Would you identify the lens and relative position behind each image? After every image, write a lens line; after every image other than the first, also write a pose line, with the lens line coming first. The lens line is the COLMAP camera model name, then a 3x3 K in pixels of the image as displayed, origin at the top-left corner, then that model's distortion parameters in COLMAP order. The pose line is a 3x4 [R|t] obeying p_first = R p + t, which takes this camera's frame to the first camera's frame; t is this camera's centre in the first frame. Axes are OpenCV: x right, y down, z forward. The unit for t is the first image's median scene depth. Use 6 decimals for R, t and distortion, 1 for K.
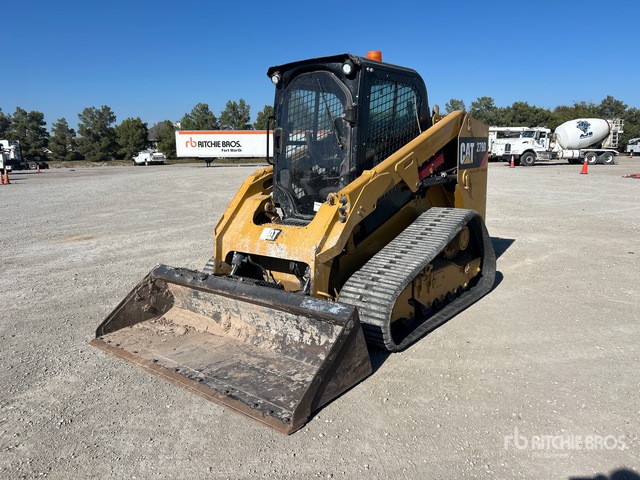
lens RADIAL K [[490.6, 0, 320.0], [0, 490.6, 240.0], [0, 0, 1]] dist [0.002733, 0.000184]
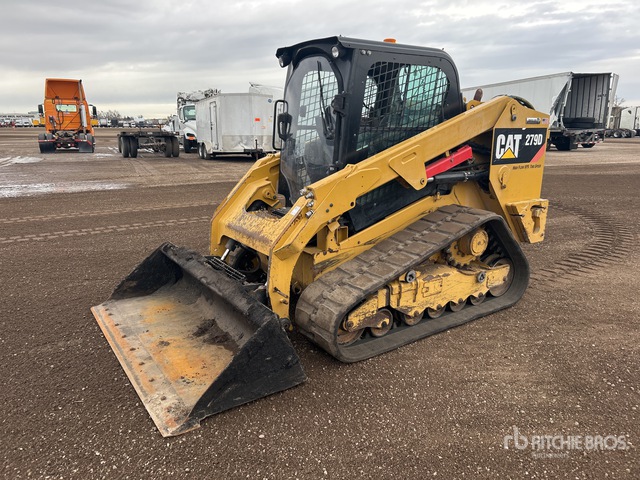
lens RADIAL K [[490.6, 0, 320.0], [0, 490.6, 240.0], [0, 0, 1]] dist [0.002733, 0.000184]
pose [[0.954024, 0.104797, -0.280813, 0.281768], [-0.086441, 0.993276, 0.077012, -0.058567], [0.286995, -0.049198, 0.956668, 0.075132]]
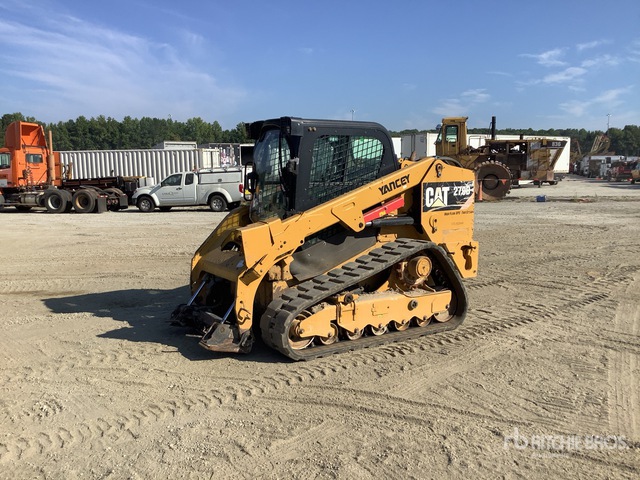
lens RADIAL K [[597.6, 0, 320.0], [0, 597.6, 240.0], [0, 0, 1]] dist [0.065297, -0.000882]
pose [[0.953352, 0.061214, -0.295588, 0.517596], [-0.076815, 0.996184, -0.041446, -0.013042], [0.291923, 0.062219, 0.954416, -0.350841]]
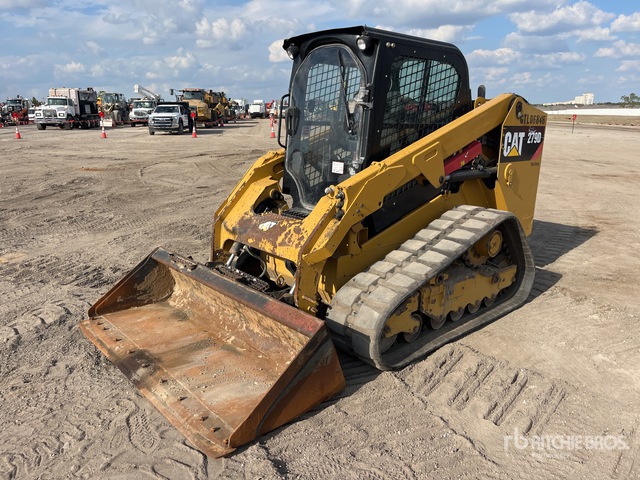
lens RADIAL K [[490.6, 0, 320.0], [0, 490.6, 240.0], [0, 0, 1]] dist [0.002733, 0.000184]
pose [[0.985219, 0.081751, -0.150534, 0.124404], [-0.072693, 0.995251, 0.064733, -0.046357], [0.155111, -0.052833, 0.986483, 0.097724]]
